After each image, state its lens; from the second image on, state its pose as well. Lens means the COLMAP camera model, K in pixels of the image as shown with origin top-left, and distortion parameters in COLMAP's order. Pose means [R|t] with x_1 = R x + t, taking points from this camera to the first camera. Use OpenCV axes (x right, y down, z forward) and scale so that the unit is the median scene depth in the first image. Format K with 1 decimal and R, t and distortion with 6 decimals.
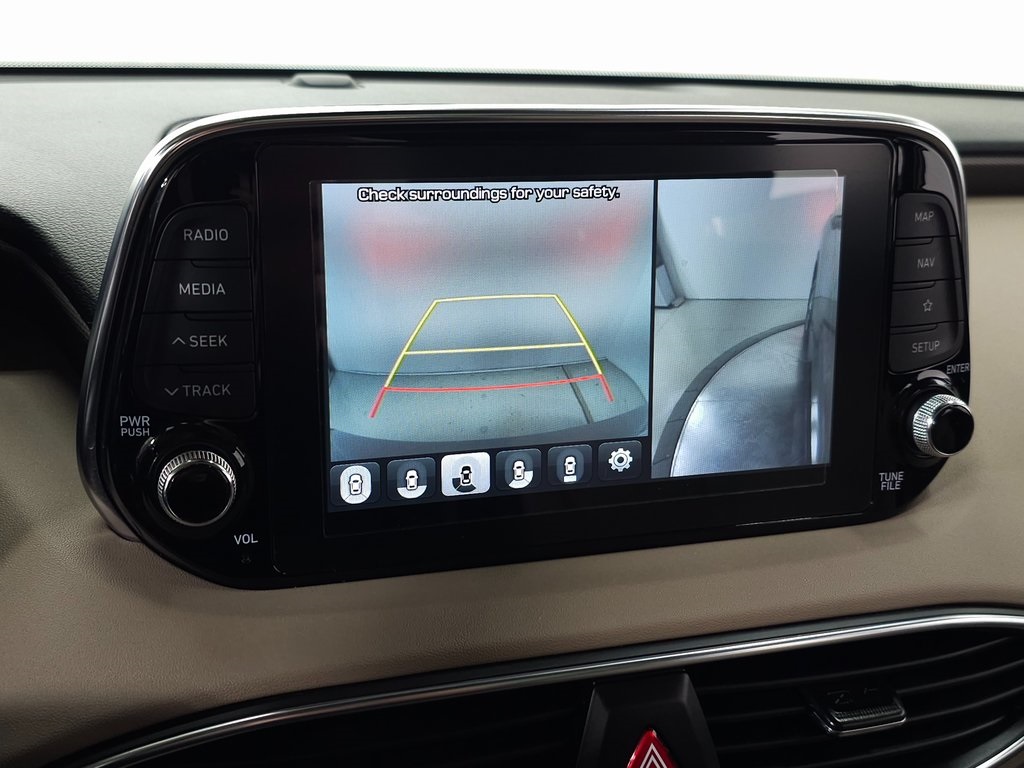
lens RADIAL K [[1216.2, 0, 512.0], [0, 1216.2, 384.0], [0, 0, 1]] dist [0.023365, 0.000269]
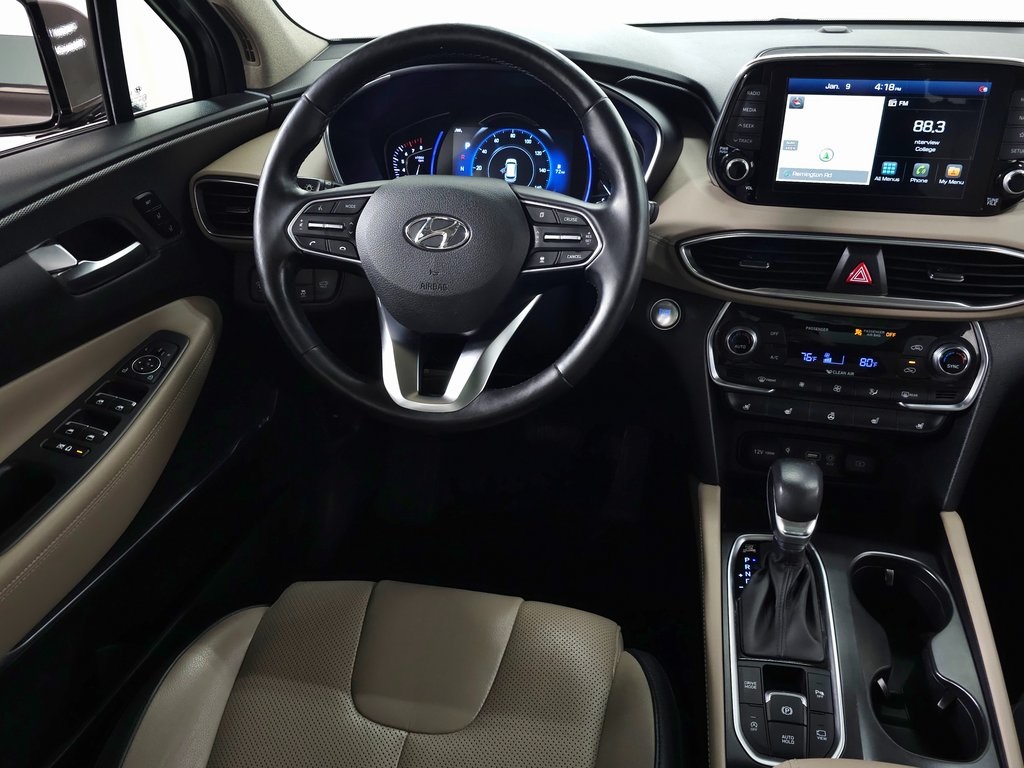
lens RADIAL K [[775.9, 0, 512.0], [0, 775.9, 384.0], [0, 0, 1]] dist [0.072828, -0.127950]
pose [[0.830910, 0.230108, -0.506596, 0.445904], [-0.109998, 0.960441, 0.255839, 0.158710], [0.545426, -0.156855, 0.823351, -1.200640]]
